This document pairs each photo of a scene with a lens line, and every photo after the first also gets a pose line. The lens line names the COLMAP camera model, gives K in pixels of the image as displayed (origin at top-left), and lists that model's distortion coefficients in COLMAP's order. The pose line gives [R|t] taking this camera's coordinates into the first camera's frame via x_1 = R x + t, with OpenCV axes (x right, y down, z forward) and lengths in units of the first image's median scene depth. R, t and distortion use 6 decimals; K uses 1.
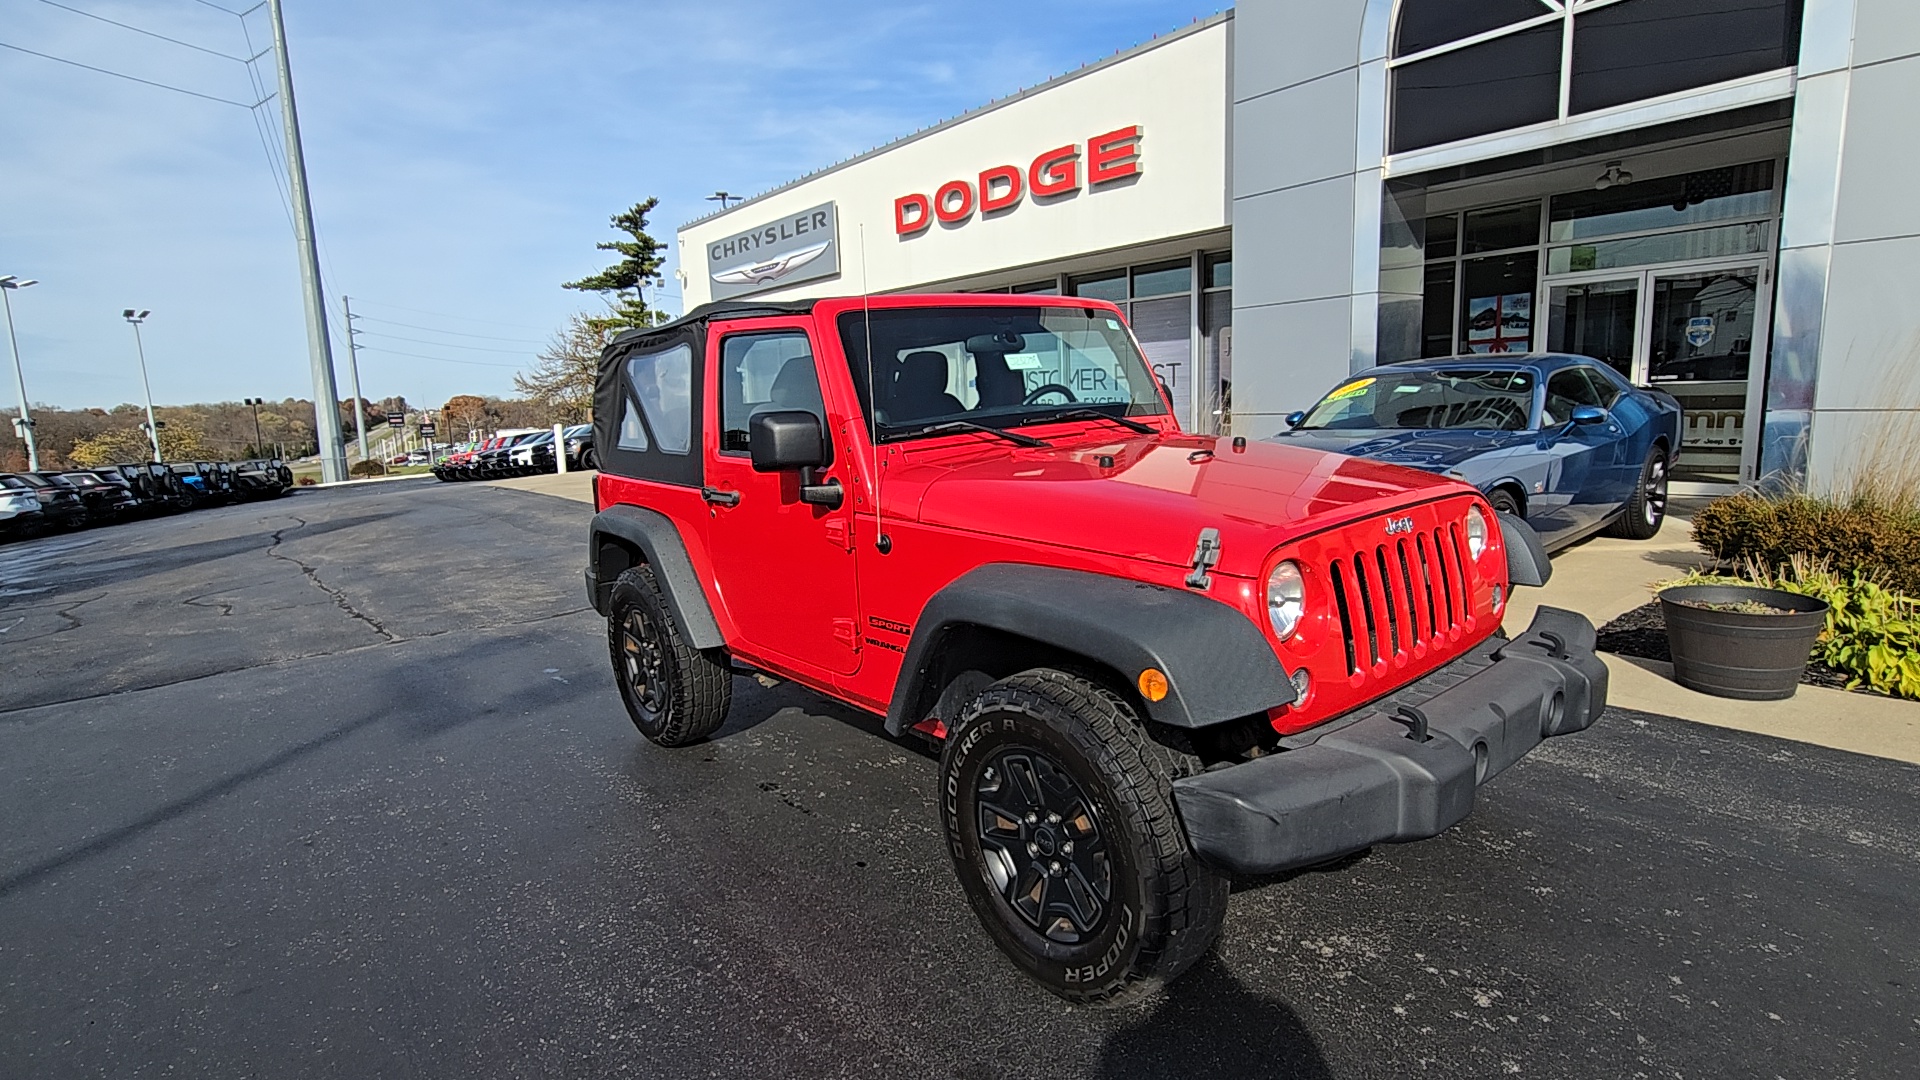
lens RADIAL K [[962.9, 0, 954.7], [0, 962.9, 536.6], [0, 0, 1]] dist [0.000619, -0.000453]
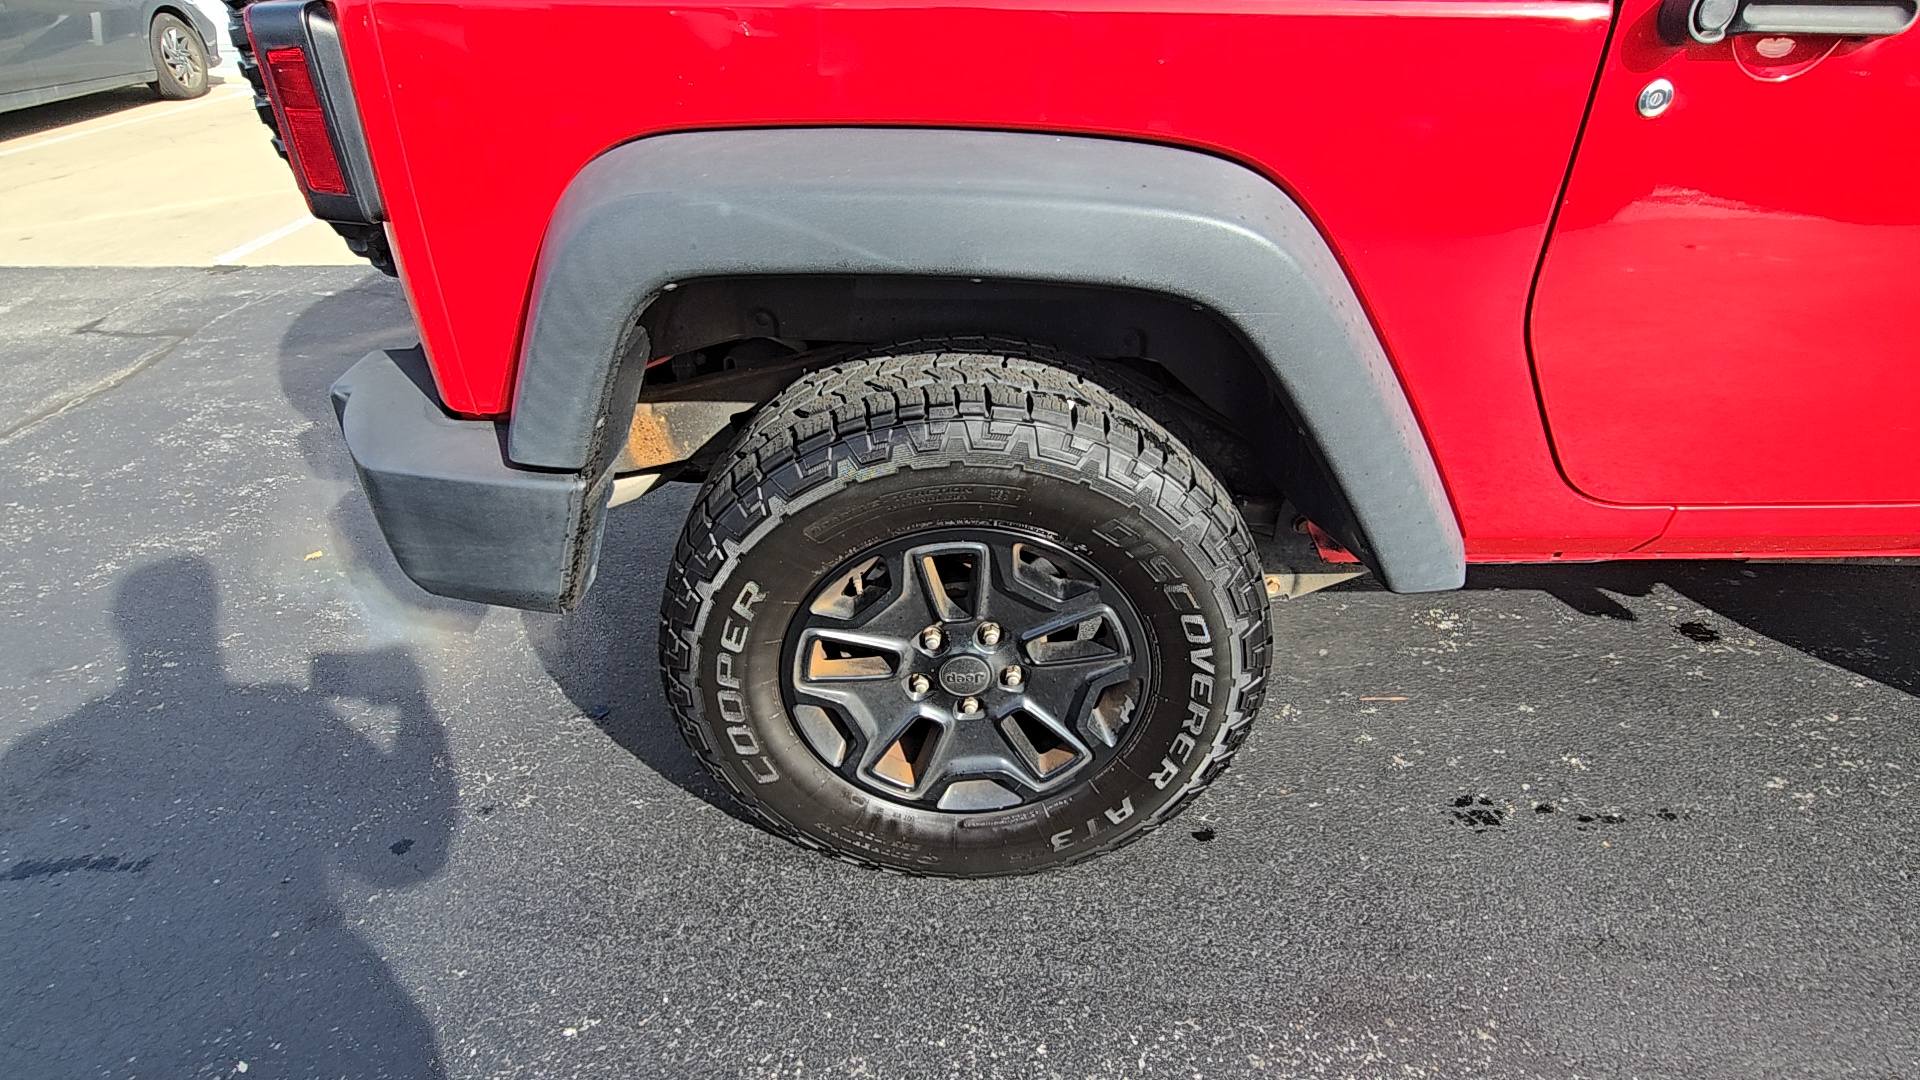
lens RADIAL K [[962.9, 0, 950.7], [0, 962.9, 541.1], [0, 0, 1]] dist [0.000619, -0.000453]
pose [[0.635644, -0.374878, 0.674851, -0.308237], [0.097043, 0.906046, 0.411902, -0.021382], [-0.765859, -0.196334, 0.612302, 0.505316]]
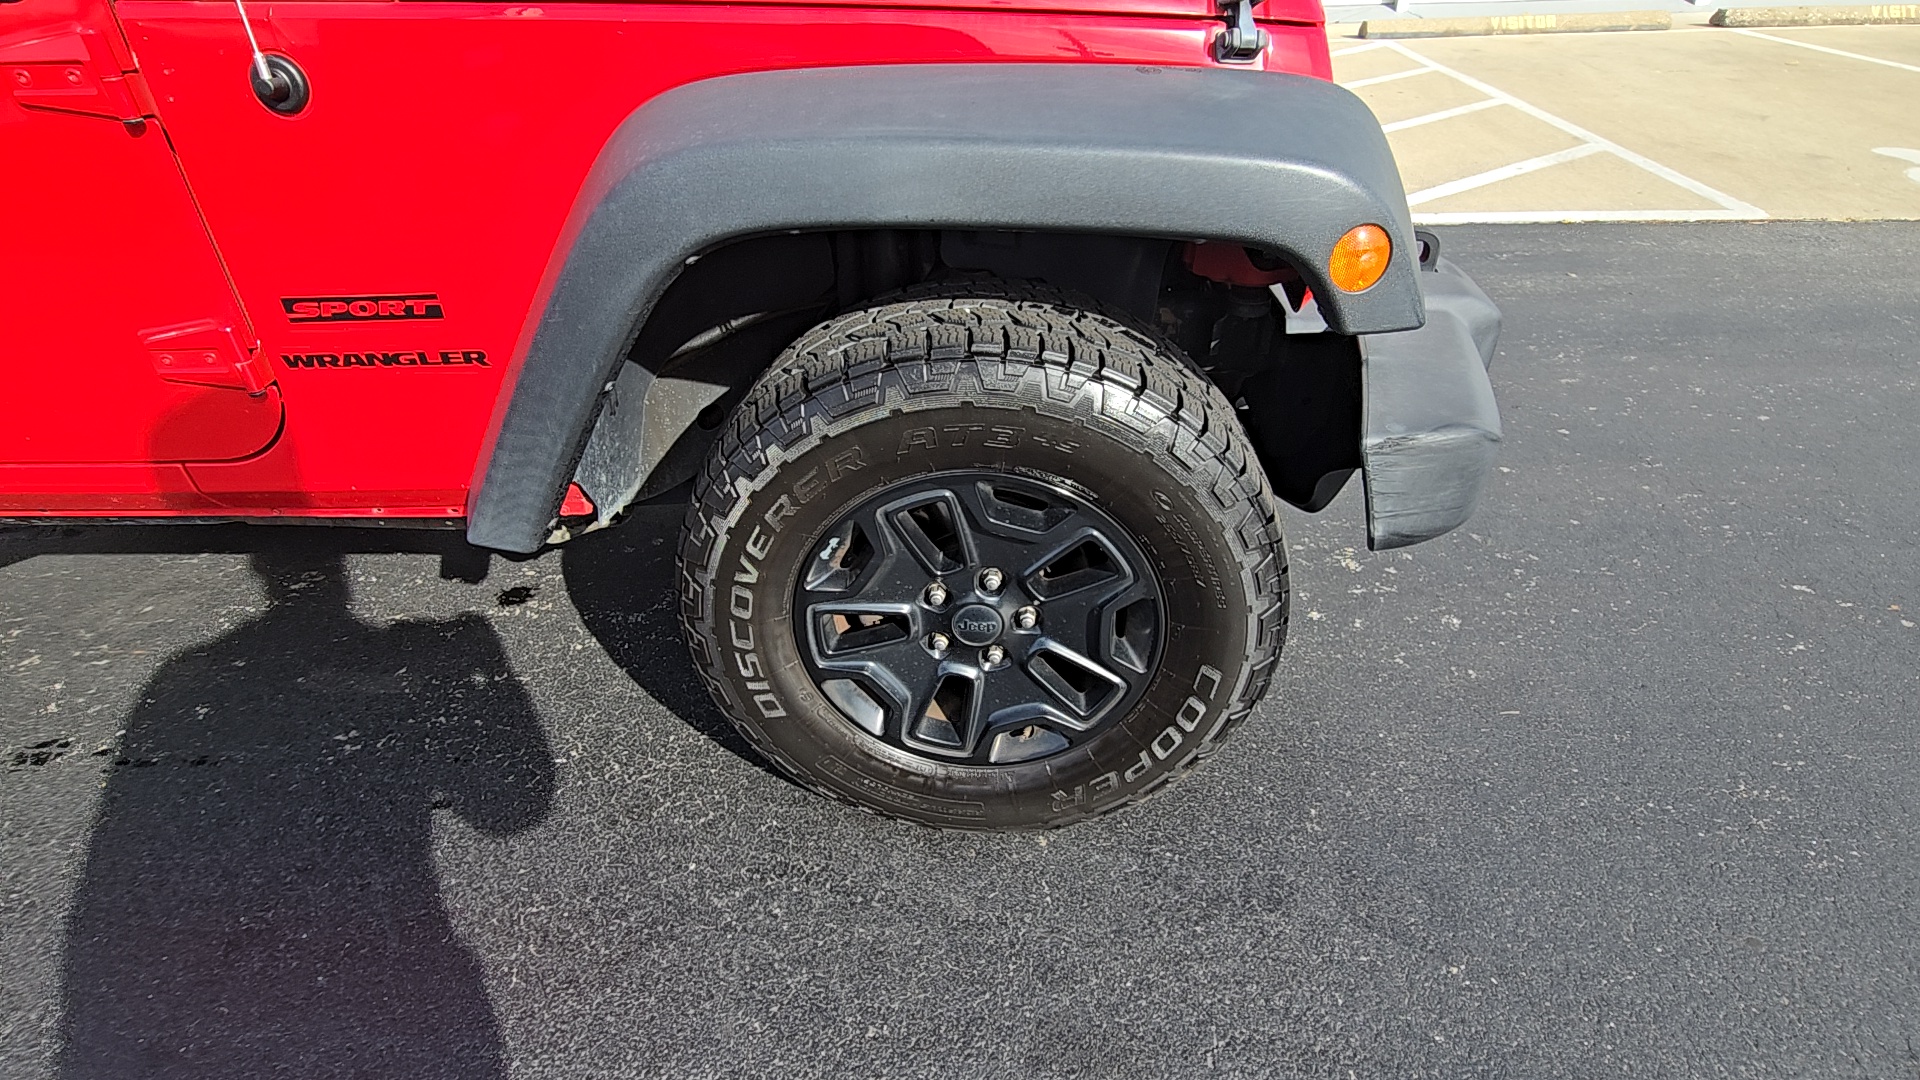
lens RADIAL K [[962.9, 0, 957.2], [0, 962.9, 537.2], [0, 0, 1]] dist [0.000619, -0.000453]
pose [[0.680021, -0.379454, 0.627364, -0.078549], [0.112416, 0.899504, 0.422203, 0.015385], [-0.724523, -0.216581, 0.654338, 0.226158]]
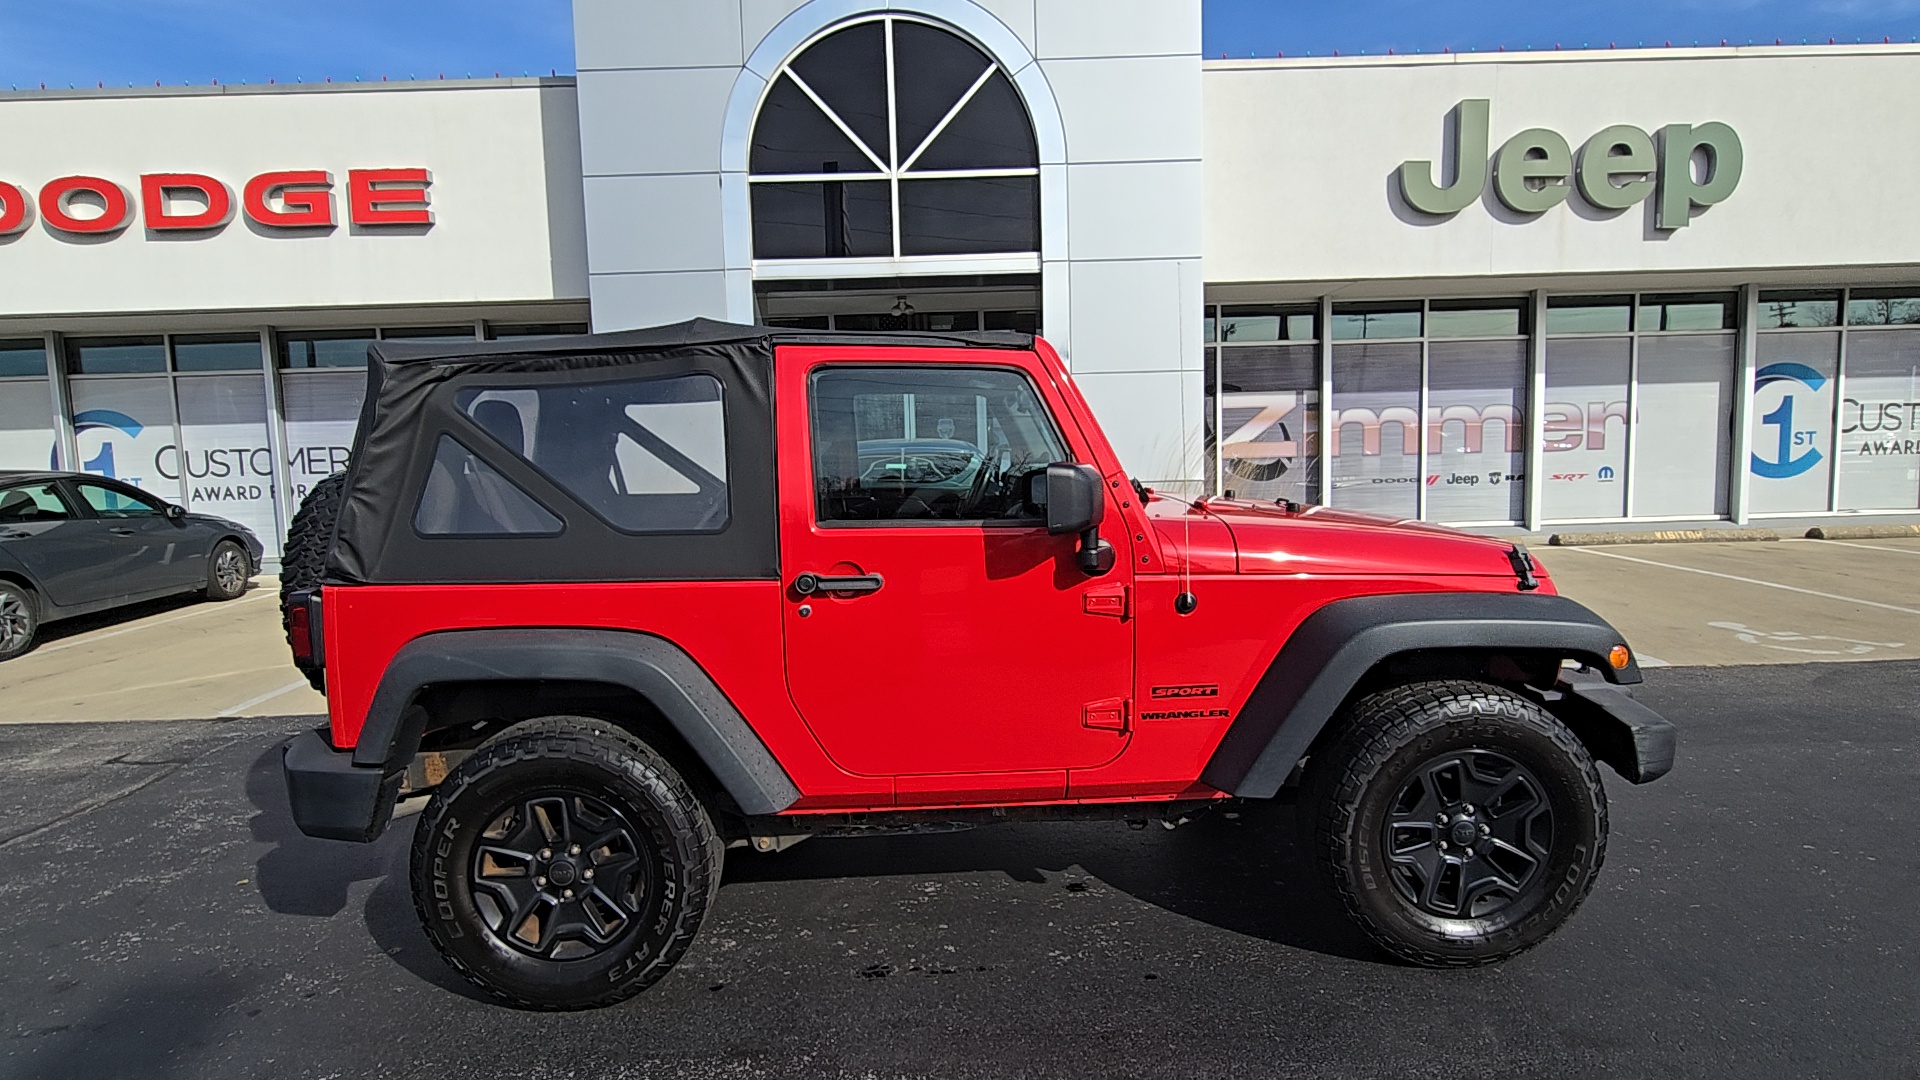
lens RADIAL K [[962.9, 0, 945.7], [0, 962.9, 550.0], [0, 0, 1]] dist [0.000619, -0.000453]
pose [[0.614139, -0.056638, 0.787163, -0.387809], [0.122446, 0.992182, -0.024141, -0.019782], [-0.779641, 0.111211, 0.616272, 0.250976]]
